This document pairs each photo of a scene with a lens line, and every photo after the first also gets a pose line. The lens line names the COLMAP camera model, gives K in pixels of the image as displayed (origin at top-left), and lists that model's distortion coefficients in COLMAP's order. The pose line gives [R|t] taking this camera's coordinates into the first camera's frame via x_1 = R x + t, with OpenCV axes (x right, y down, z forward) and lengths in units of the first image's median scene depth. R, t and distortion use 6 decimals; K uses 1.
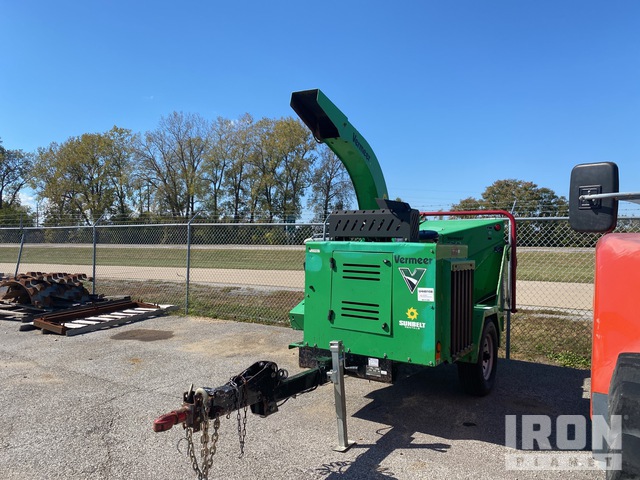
lens RADIAL K [[506.8, 0, 323.5], [0, 506.8, 243.4], [0, 0, 1]] dist [0.071642, -0.016990]
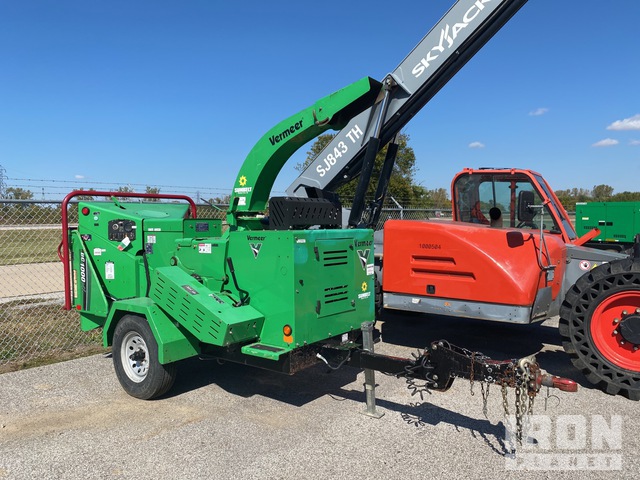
lens RADIAL K [[506.8, 0, 314.7], [0, 506.8, 238.7], [0, 0, 1]] dist [0.071642, -0.016990]
pose [[0.100761, -0.051488, 0.993577, -1.001761], [0.017104, 0.998602, 0.050014, -0.038495], [-0.994764, 0.011955, 0.101501, 0.952814]]
